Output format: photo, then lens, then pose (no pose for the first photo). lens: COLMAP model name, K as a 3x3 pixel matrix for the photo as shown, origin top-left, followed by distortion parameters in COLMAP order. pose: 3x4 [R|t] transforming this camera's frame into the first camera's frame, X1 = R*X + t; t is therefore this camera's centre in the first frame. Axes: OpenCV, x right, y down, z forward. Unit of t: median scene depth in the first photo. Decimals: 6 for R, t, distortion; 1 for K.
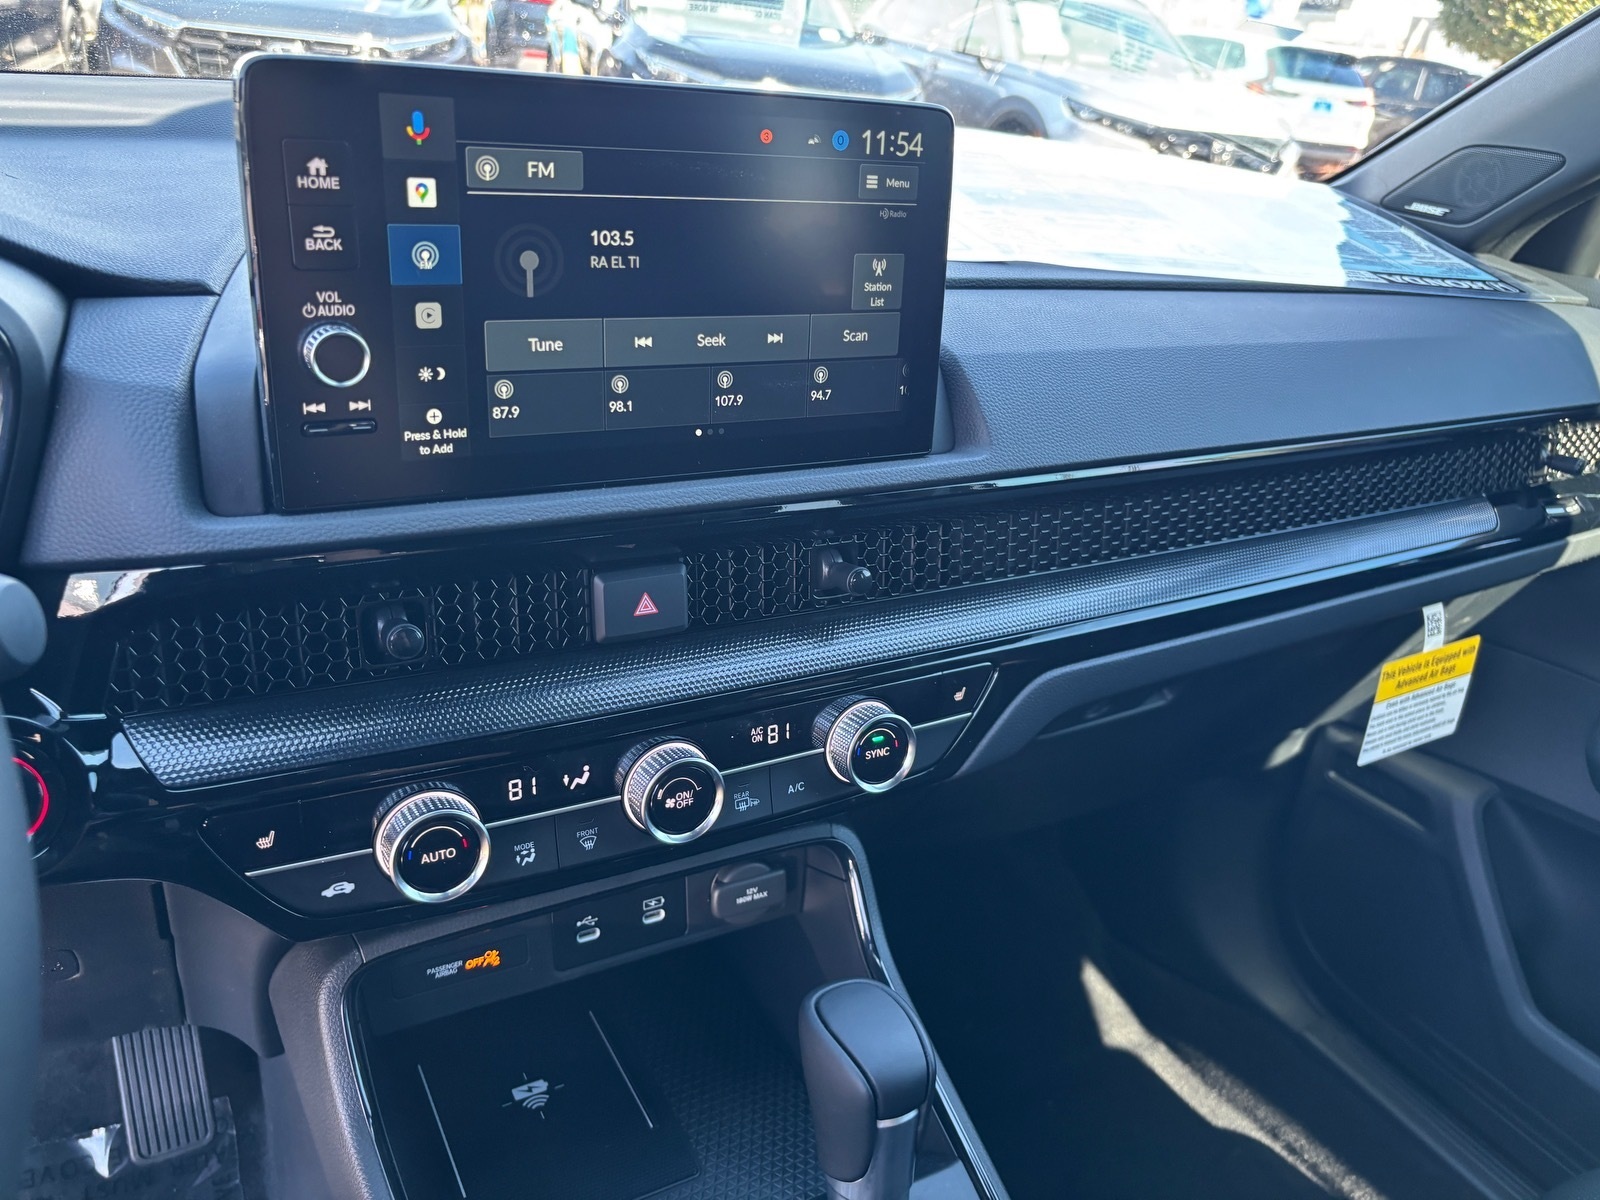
lens RADIAL K [[1234.0, 0, 800.0], [0, 1234.0, 600.0], [0, 0, 1]] dist [0.005182, 0.000632]
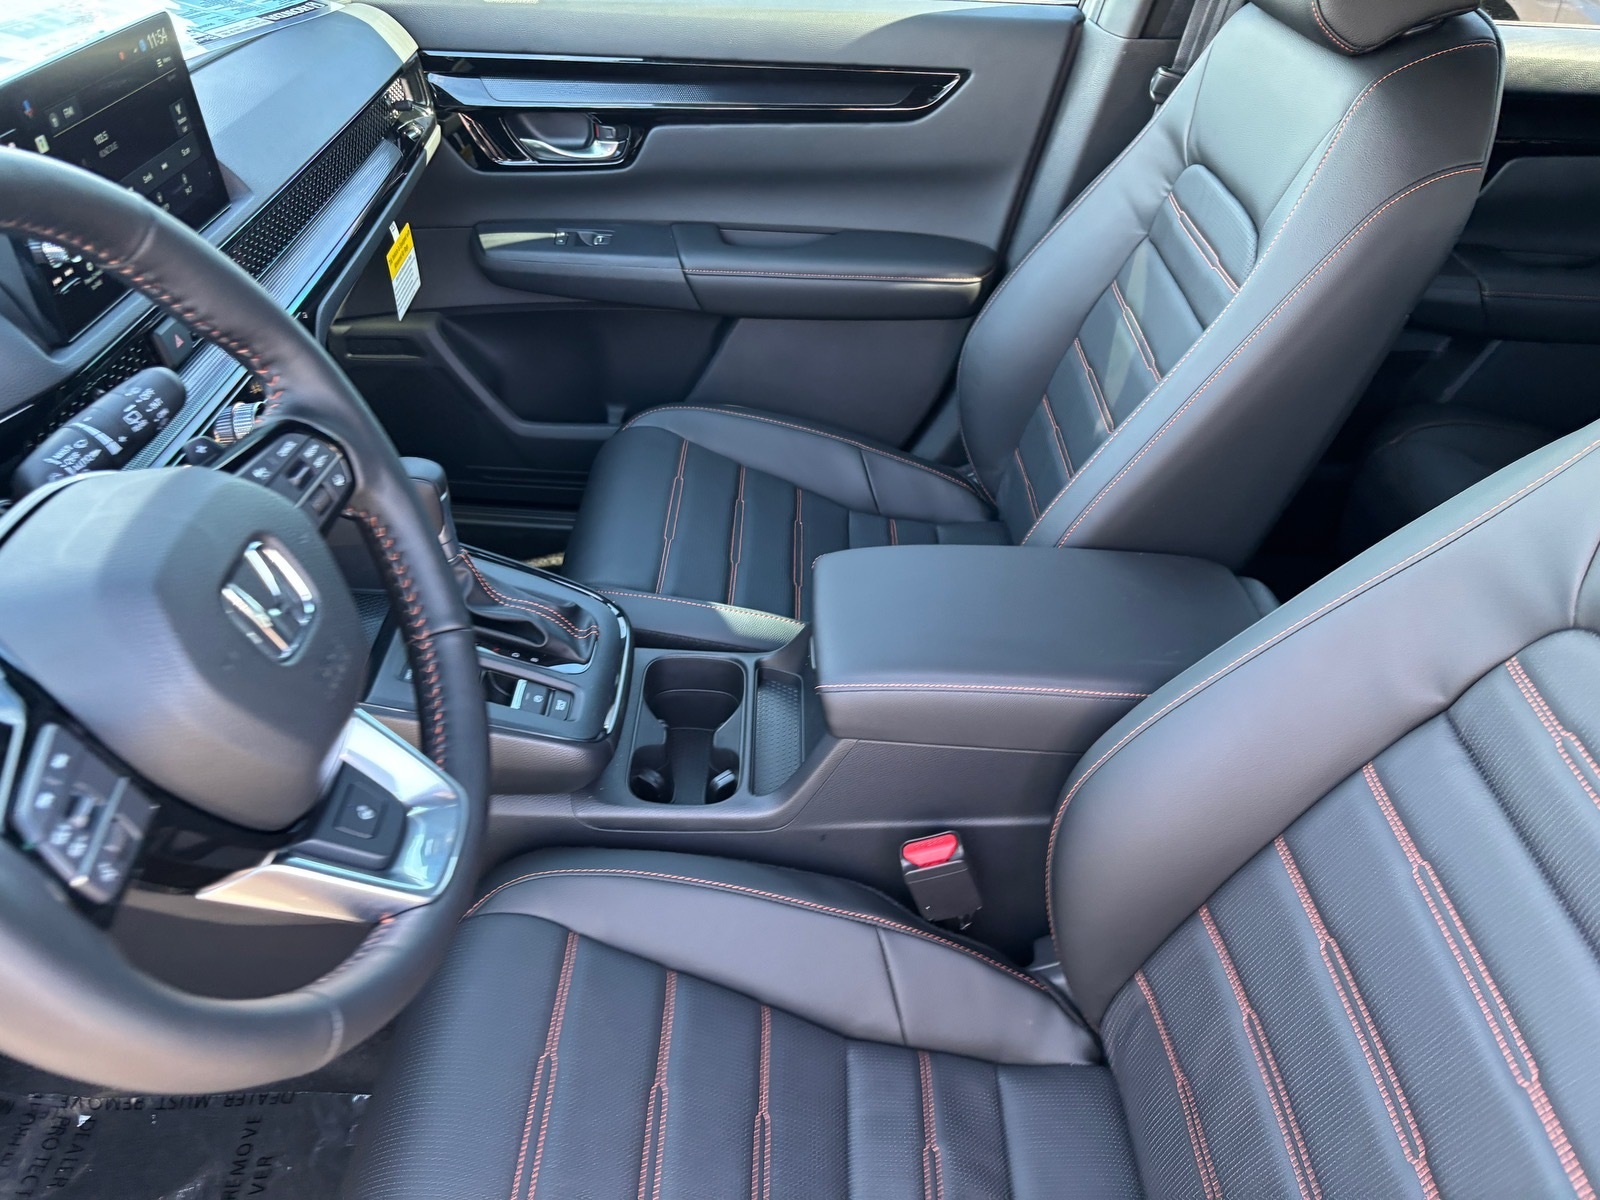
lens RADIAL K [[1221.3, 0, 806.1], [0, 1221.3, 608.0], [0, 0, 1]] dist [0.016104, -0.017490]
pose [[0.482154, -0.563293, 0.670991, -1.144810], [0.361496, 0.825572, 0.433303, -0.121958], [-0.798028, 0.033642, 0.601681, -0.794989]]
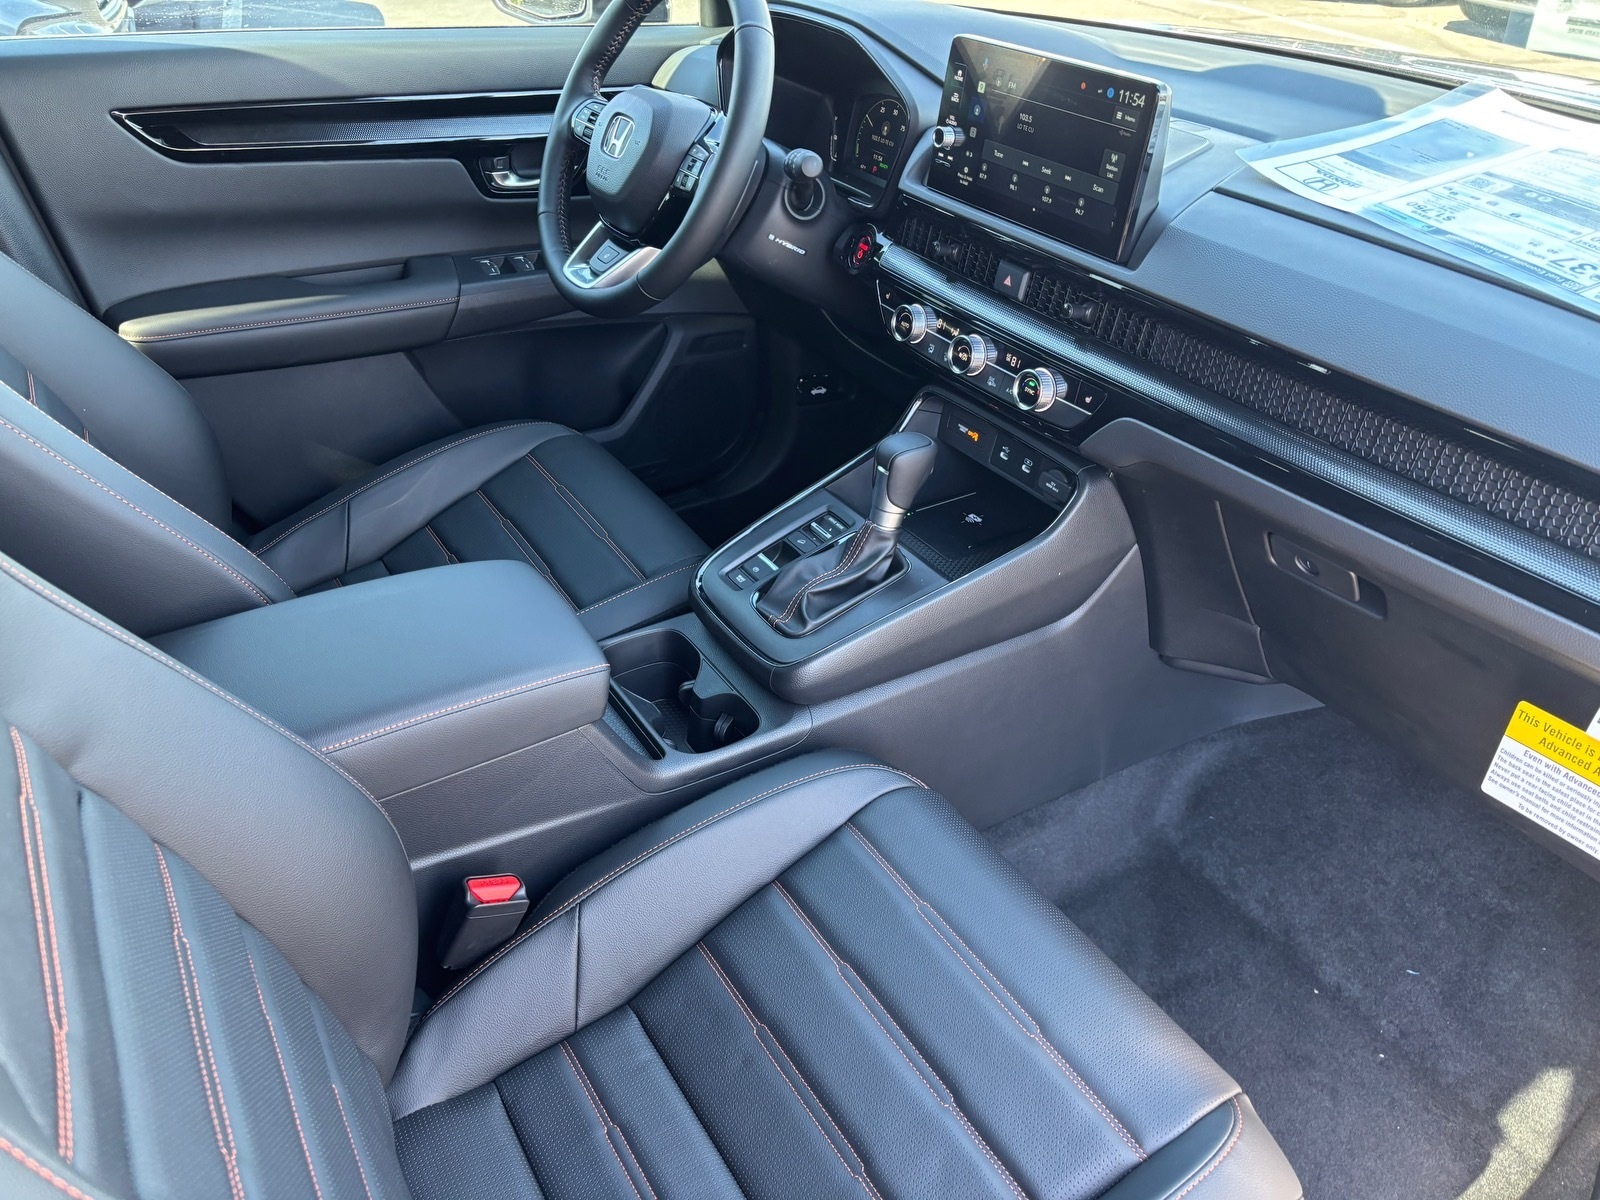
lens RADIAL K [[1201.3, 0, 797.3], [0, 1201.3, 594.4], [0, 0, 1]] dist [0.023581, -0.020418]
pose [[0.057501, 0.464965, -0.883460, 2.271701], [-0.451277, 0.801462, 0.392437, -0.249243], [0.890529, 0.376120, 0.255913, 0.299972]]
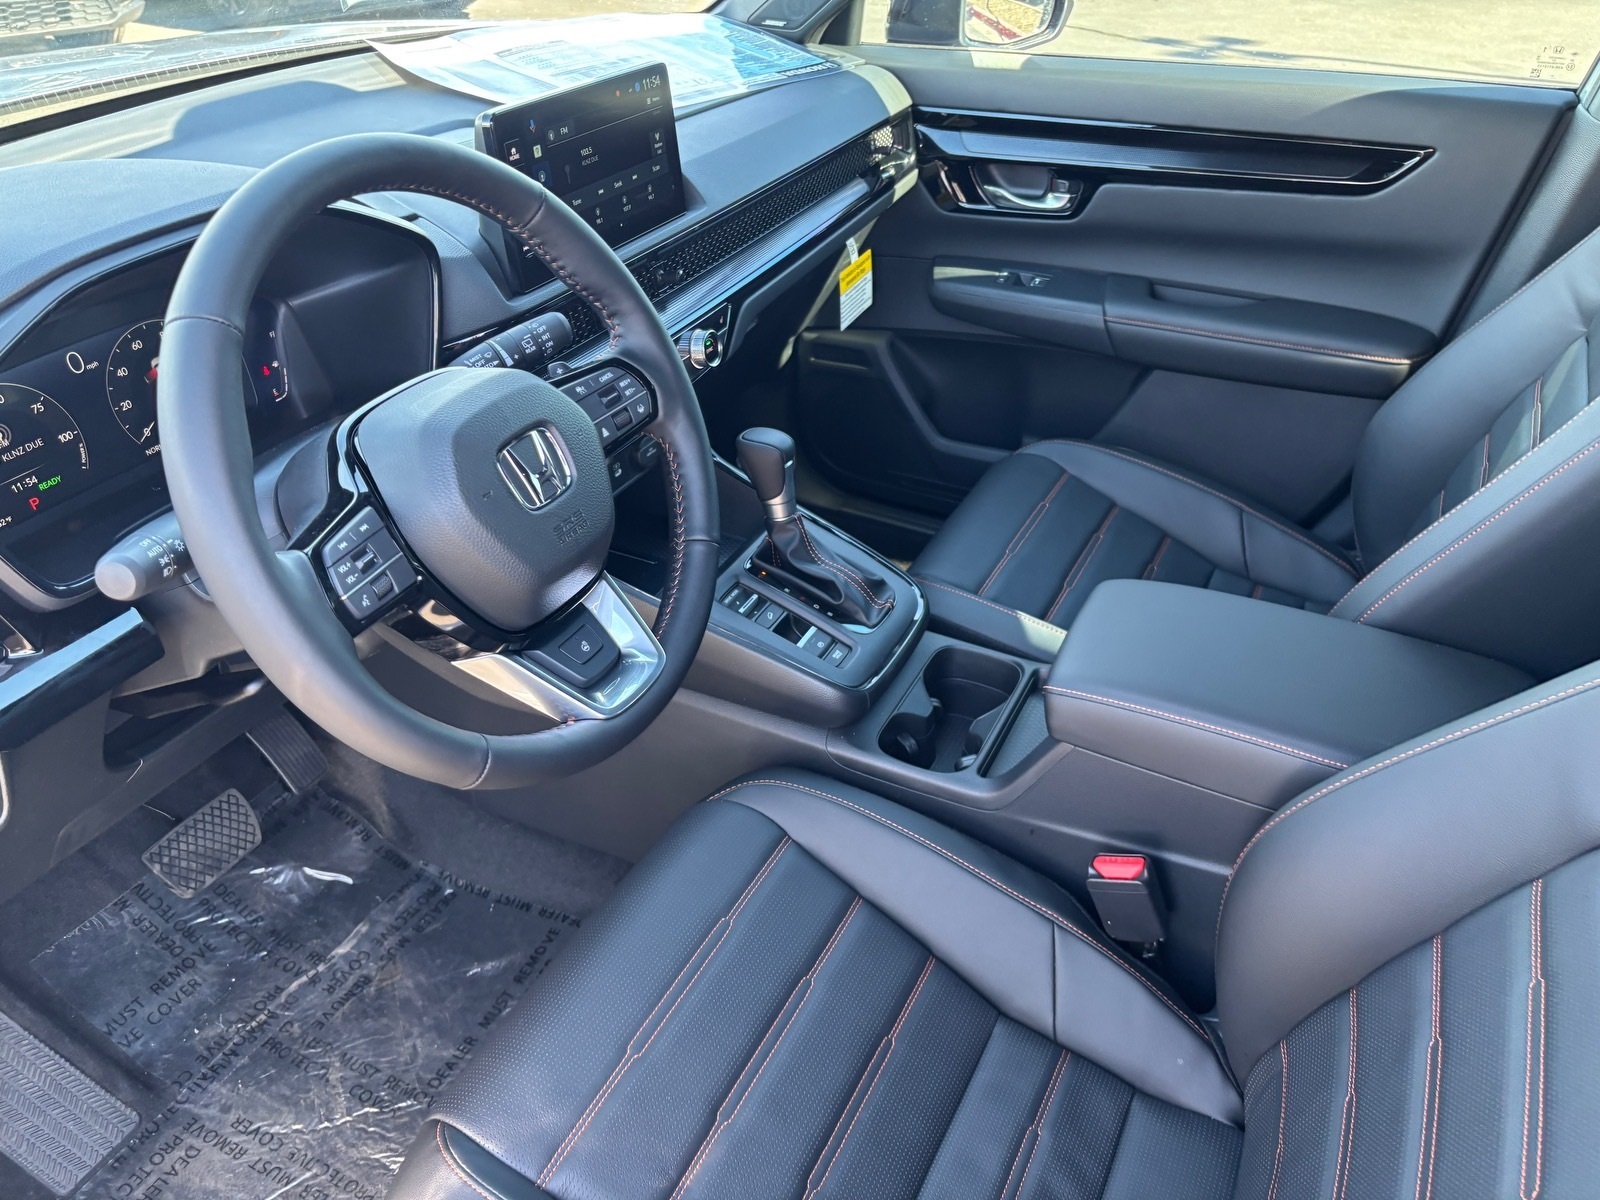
lens RADIAL K [[1222.7, 0, 798.9], [0, 1222.7, 596.3], [0, 0, 1]] dist [0.010089, -0.001494]
pose [[0.820136, -0.384629, 0.423602, -1.082757], [0.303900, 0.920108, 0.247074, 0.041365], [-0.484791, -0.073902, 0.871502, -1.268801]]
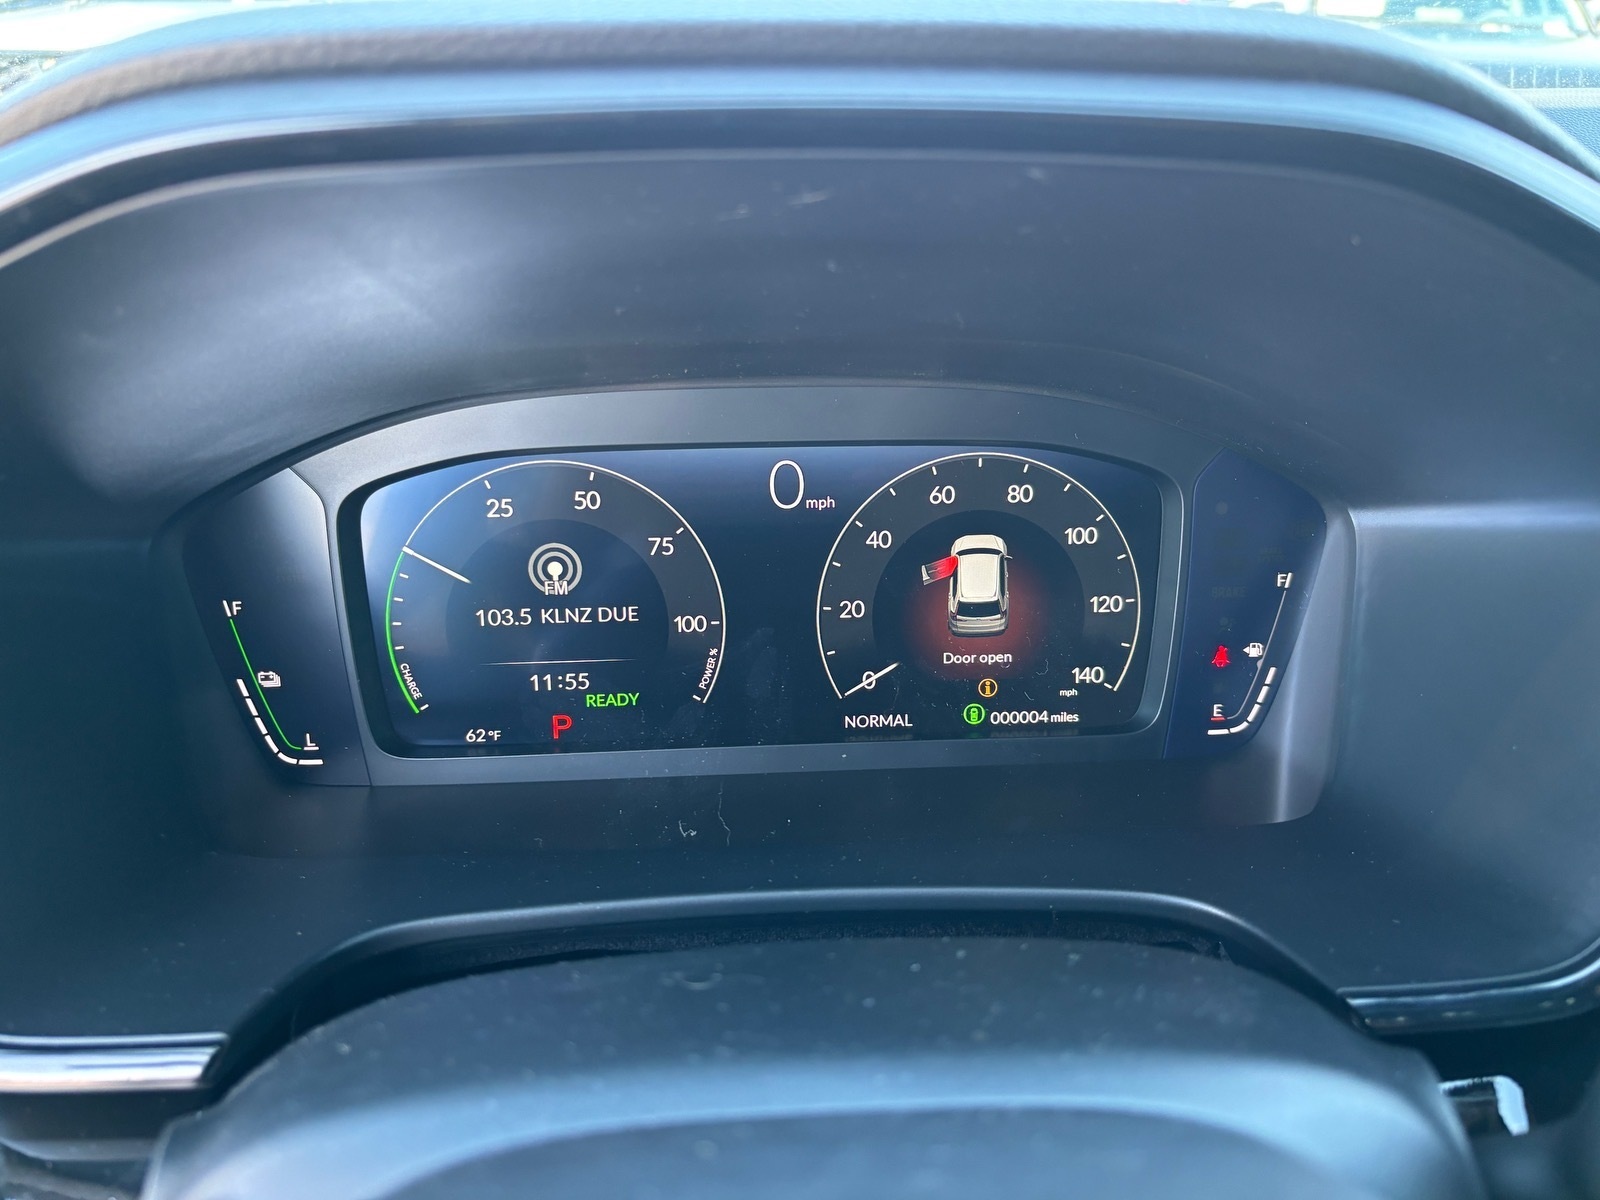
lens RADIAL K [[1201.3, 0, 797.3], [0, 1201.3, 594.4], [0, 0, 1]] dist [0.023581, -0.020418]
pose [[0.893938, 0.092230, -0.438597, -0.689334], [-0.104838, 0.994479, -0.004555, -0.083369], [0.435756, 0.050054, 0.898672, 0.210547]]
